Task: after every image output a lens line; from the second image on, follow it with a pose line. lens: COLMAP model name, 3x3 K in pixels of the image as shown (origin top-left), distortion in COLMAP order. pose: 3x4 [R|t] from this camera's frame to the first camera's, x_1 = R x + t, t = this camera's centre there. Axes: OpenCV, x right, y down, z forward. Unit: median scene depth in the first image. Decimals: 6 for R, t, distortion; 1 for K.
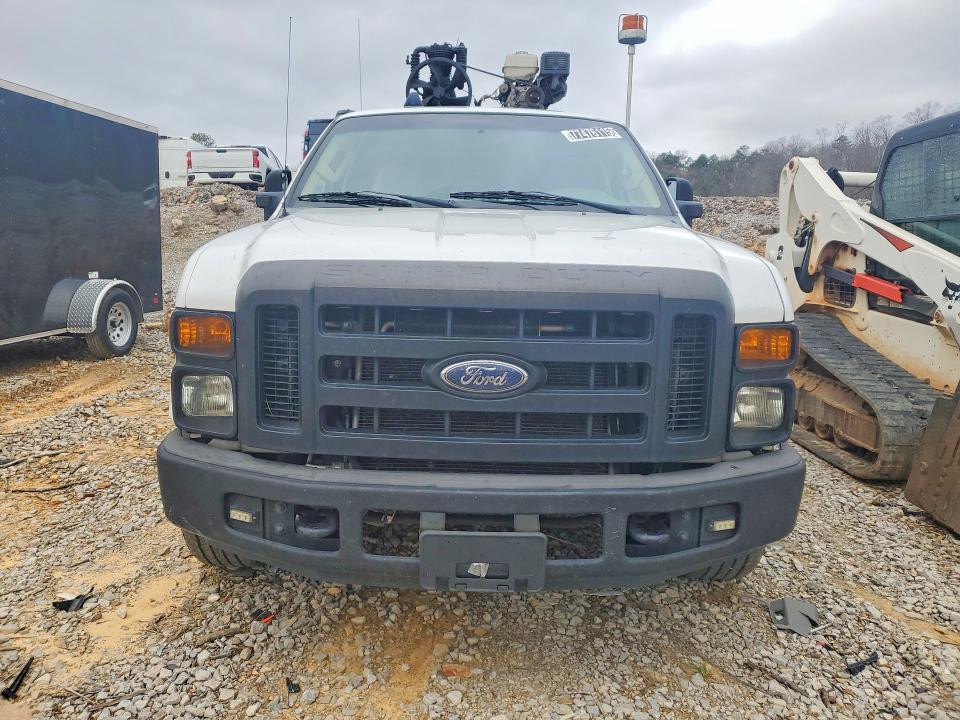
lens RADIAL K [[720.9, 0, 480.0], [0, 720.9, 360.0], [0, 0, 1]] dist [0.012635, 0.003462]
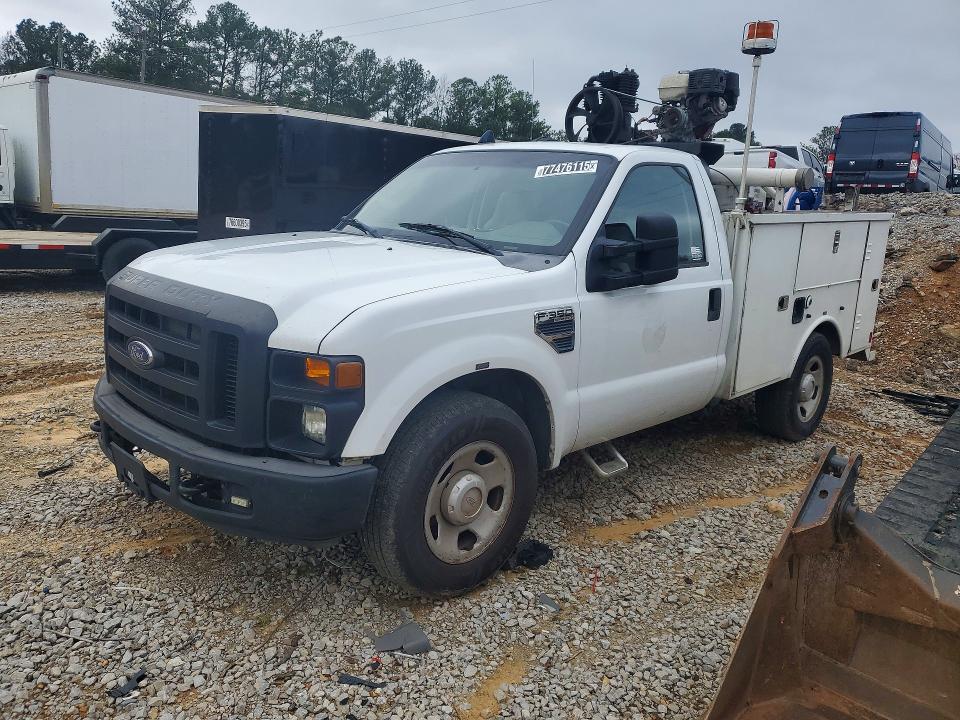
lens RADIAL K [[720.9, 0, 480.0], [0, 720.9, 360.0], [0, 0, 1]] dist [0.012635, 0.003462]
pose [[0.721270, 0.169585, -0.671574, 0.622240], [-0.166309, 0.983603, 0.069763, -0.075398], [0.672392, 0.061371, 0.737646, 0.141198]]
